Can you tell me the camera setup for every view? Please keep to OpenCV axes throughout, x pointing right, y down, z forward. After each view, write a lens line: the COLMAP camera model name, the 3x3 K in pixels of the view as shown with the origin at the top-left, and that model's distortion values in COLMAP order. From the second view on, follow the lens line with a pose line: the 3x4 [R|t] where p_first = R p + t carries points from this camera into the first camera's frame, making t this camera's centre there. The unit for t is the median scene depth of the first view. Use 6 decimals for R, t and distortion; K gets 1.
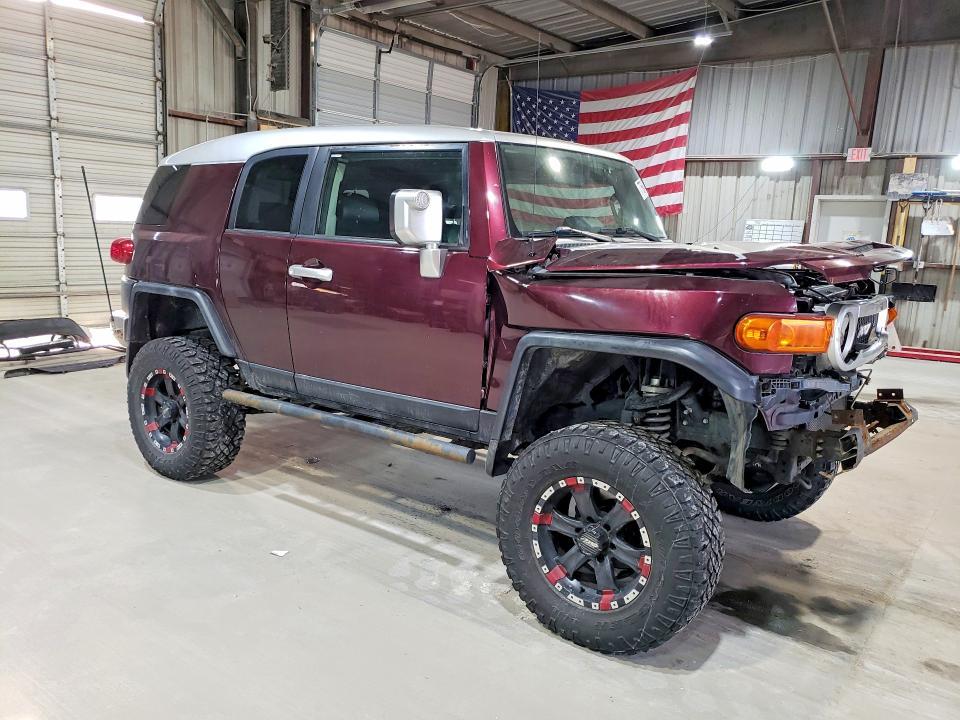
lens RADIAL K [[760.1, 0, 480.8], [0, 760.1, 361.8], [0, 0, 1]] dist [0.014178, -0.003411]
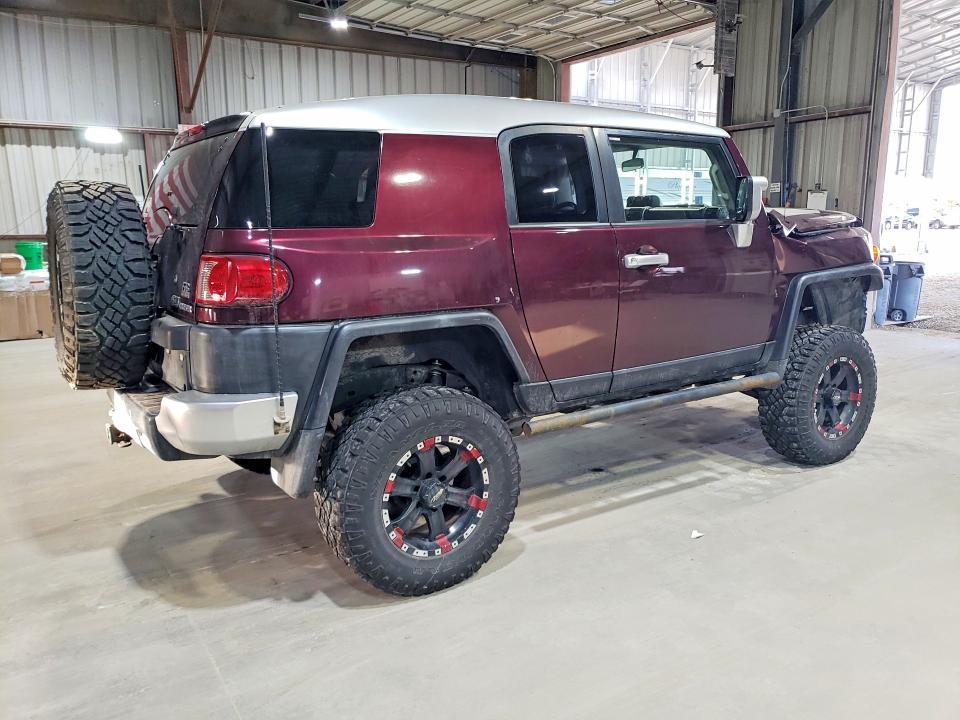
lens RADIAL K [[760.1, 0, 480.2], [0, 760.1, 360.6], [0, 0, 1]] dist [0.014178, -0.003411]
pose [[0.336709, -0.226178, 0.914041, -1.081914], [0.192745, 0.966723, 0.168212, -0.175216], [-0.921670, 0.119538, 0.369099, 0.754384]]
